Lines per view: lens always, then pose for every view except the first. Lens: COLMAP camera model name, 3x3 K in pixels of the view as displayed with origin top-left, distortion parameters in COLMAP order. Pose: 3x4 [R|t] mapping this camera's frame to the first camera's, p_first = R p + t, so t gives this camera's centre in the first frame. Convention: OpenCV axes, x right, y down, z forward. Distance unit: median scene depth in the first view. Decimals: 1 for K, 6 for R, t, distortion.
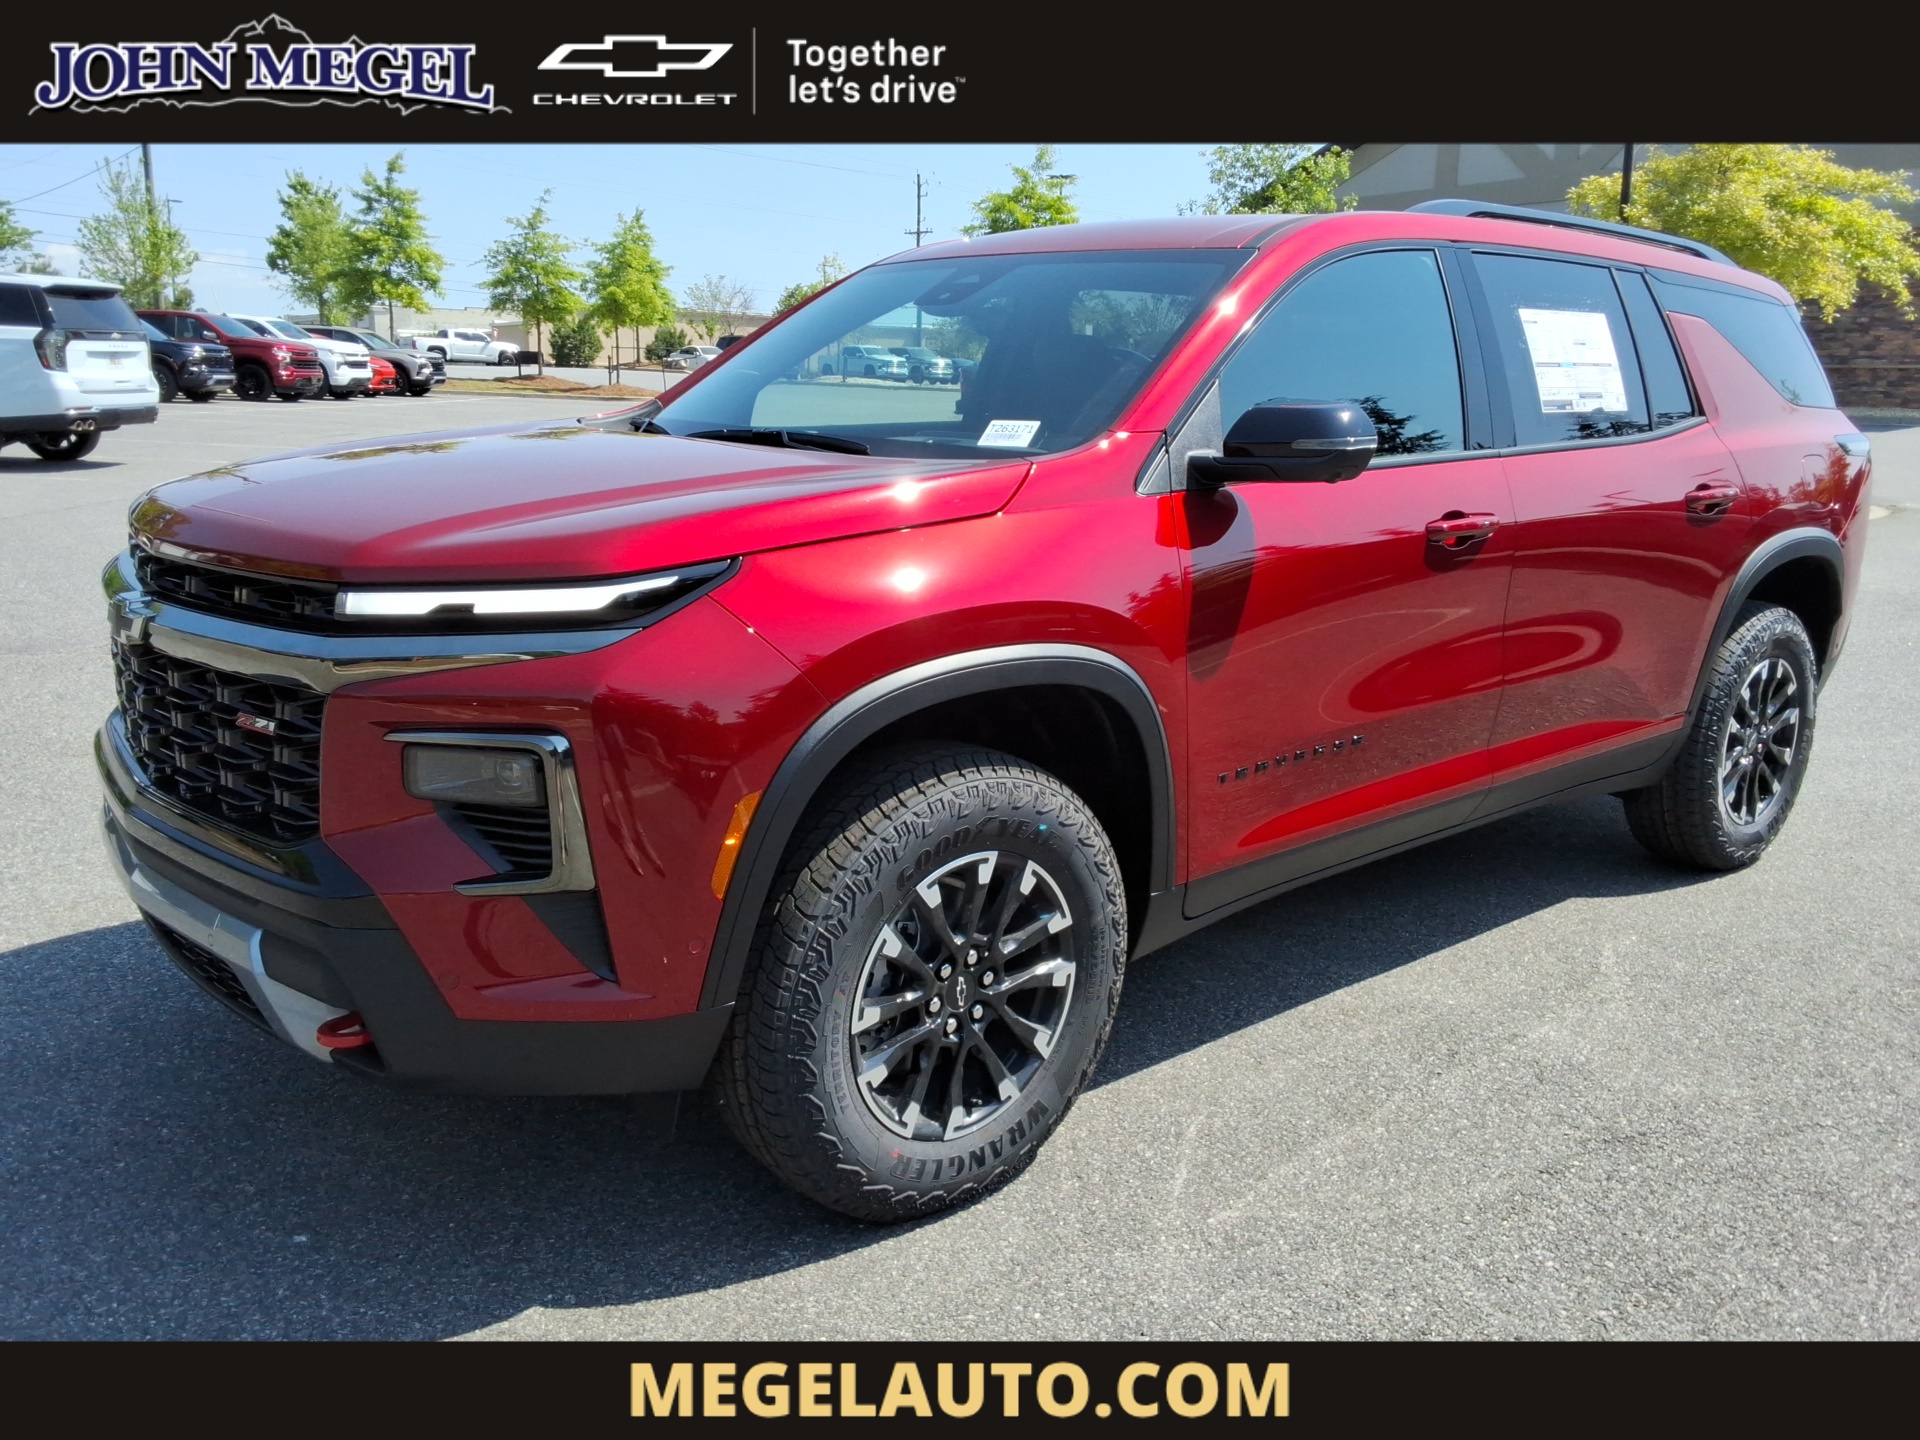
lens RADIAL K [[1543.4, 0, 969.2], [0, 1543.4, 707.4], [0, 0, 1]] dist [0.152721, -0.256743]
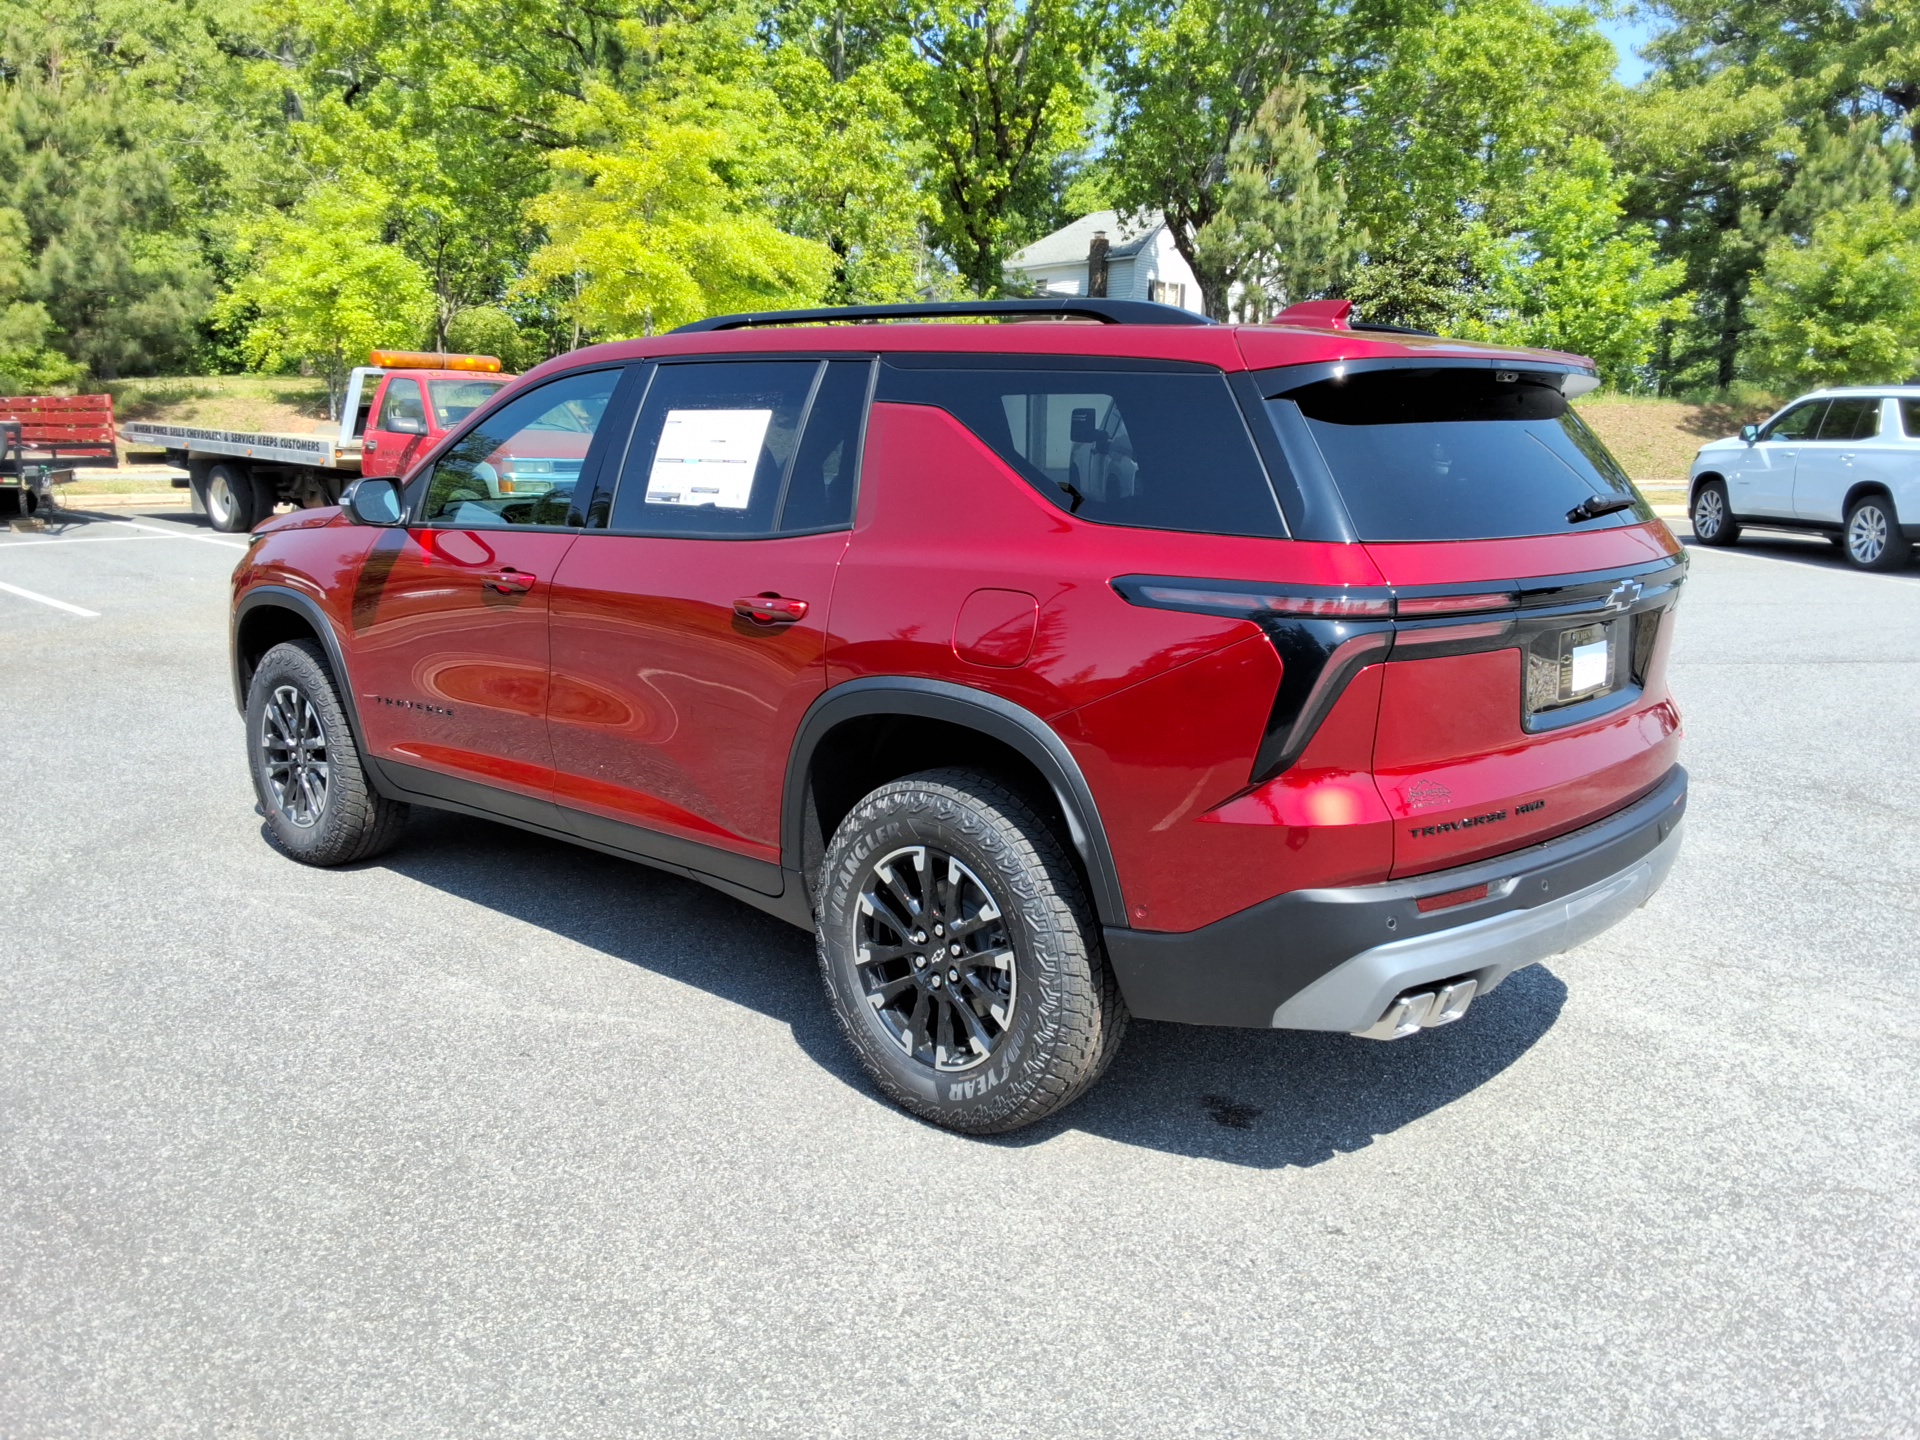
lens RADIAL K [[1545.1, 0, 972.5], [0, 1545.1, 698.3], [0, 0, 1]] dist [0.107343, -0.169175]
pose [[0.104643, 0.144504, -0.983955, 2.007716], [-0.219636, 0.968315, 0.118849, -0.314763], [0.969953, 0.203676, 0.133066, 1.483444]]
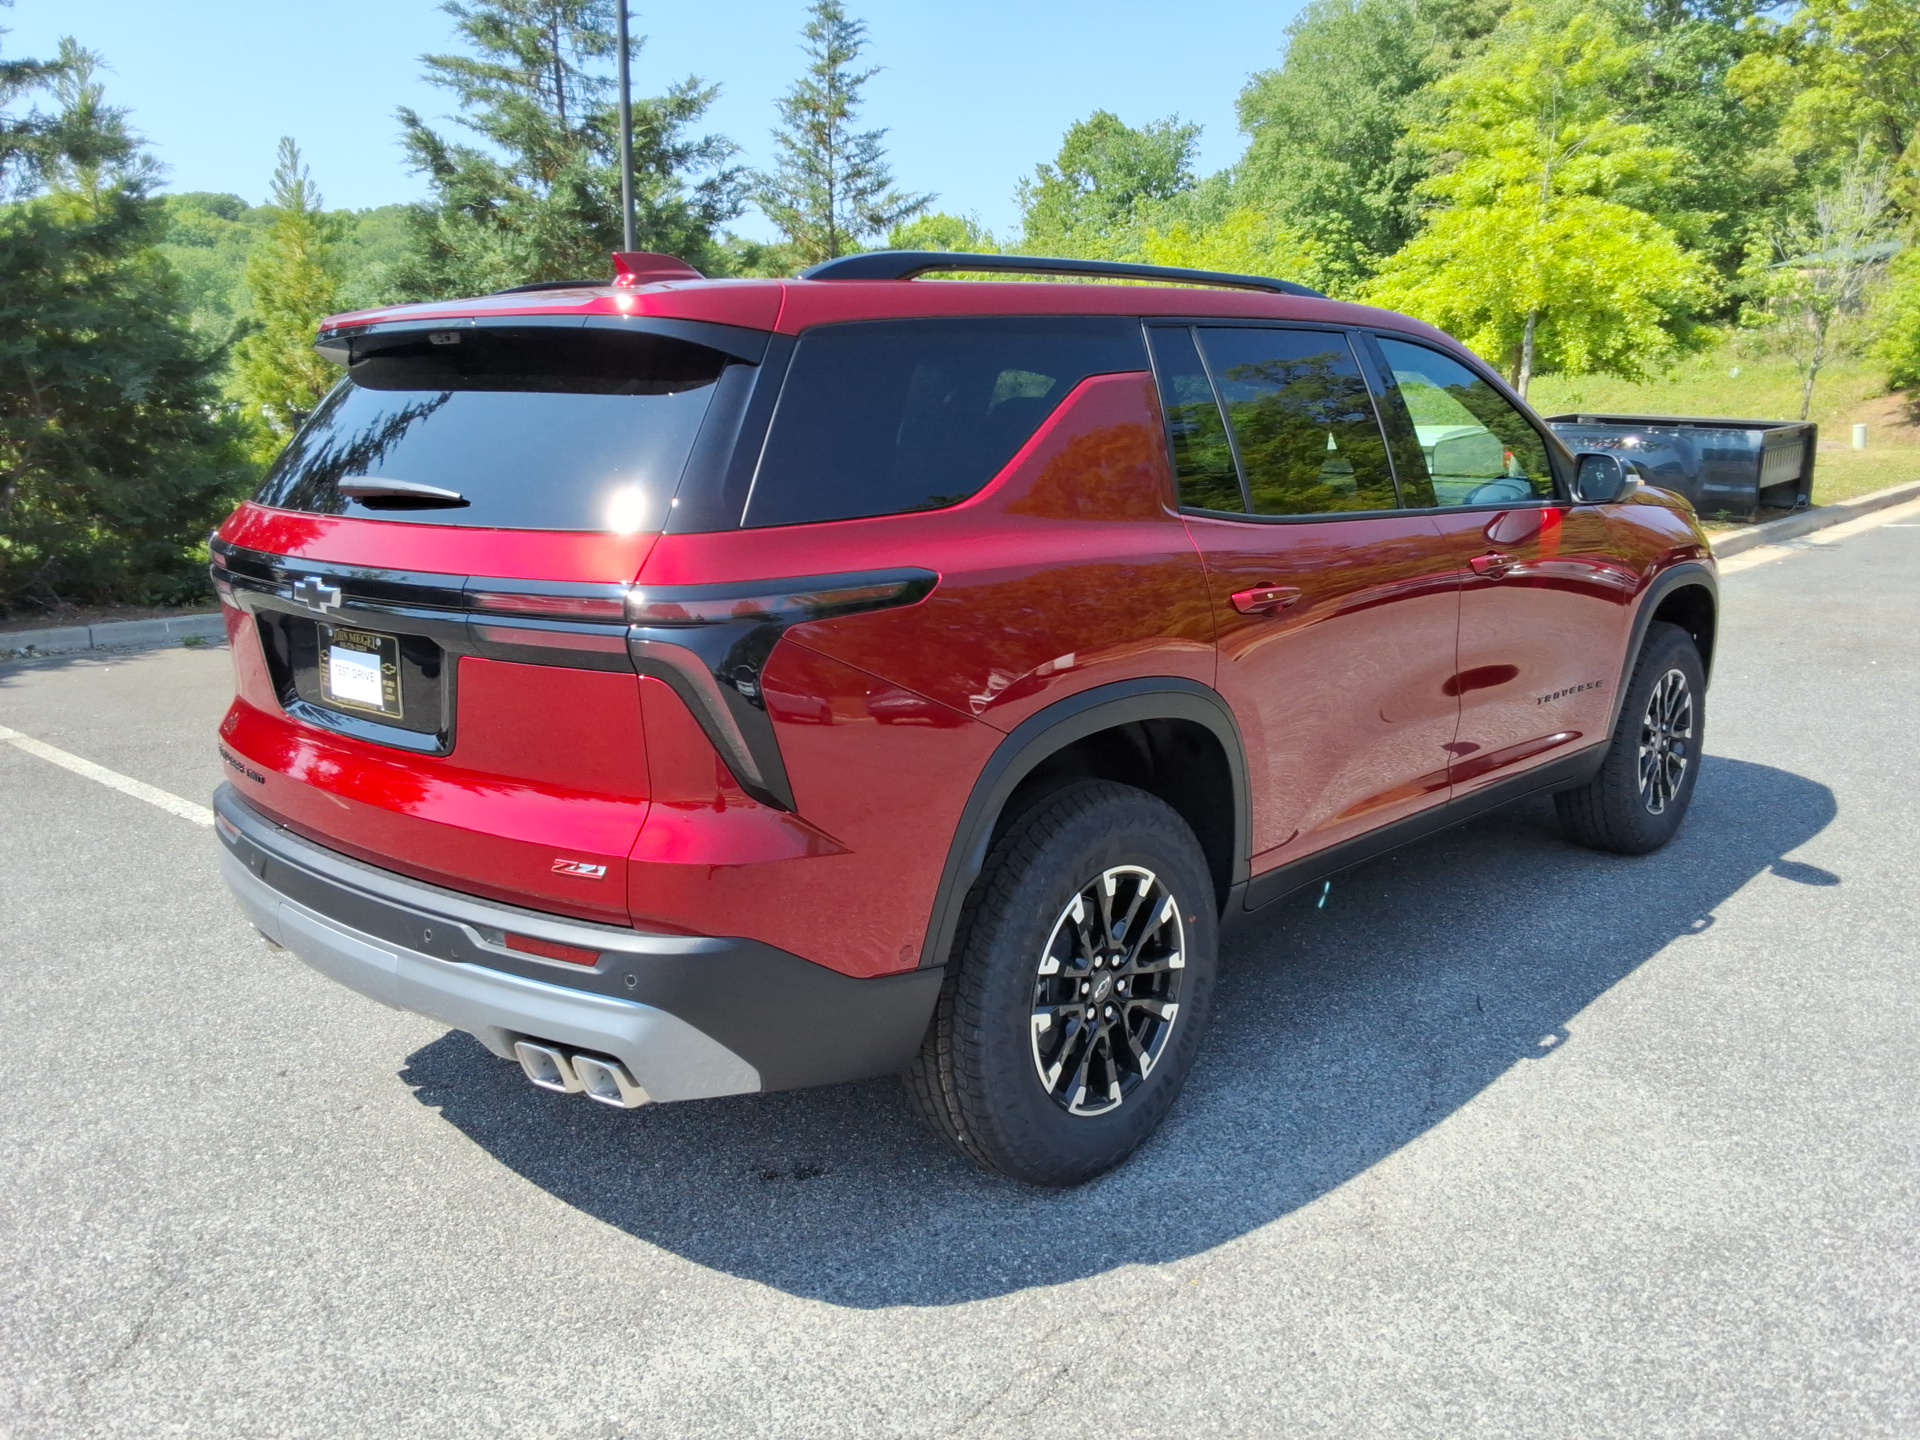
lens RADIAL K [[1545.1, 0, 972.5], [0, 1545.1, 698.3], [0, 0, 1]] dist [0.107343, -0.169175]
pose [[-0.993586, -0.000595, -0.113081, 0.588493], [-0.045066, 0.919226, 0.391143, -0.707181], [0.103714, 0.393730, -0.913356, 3.083461]]
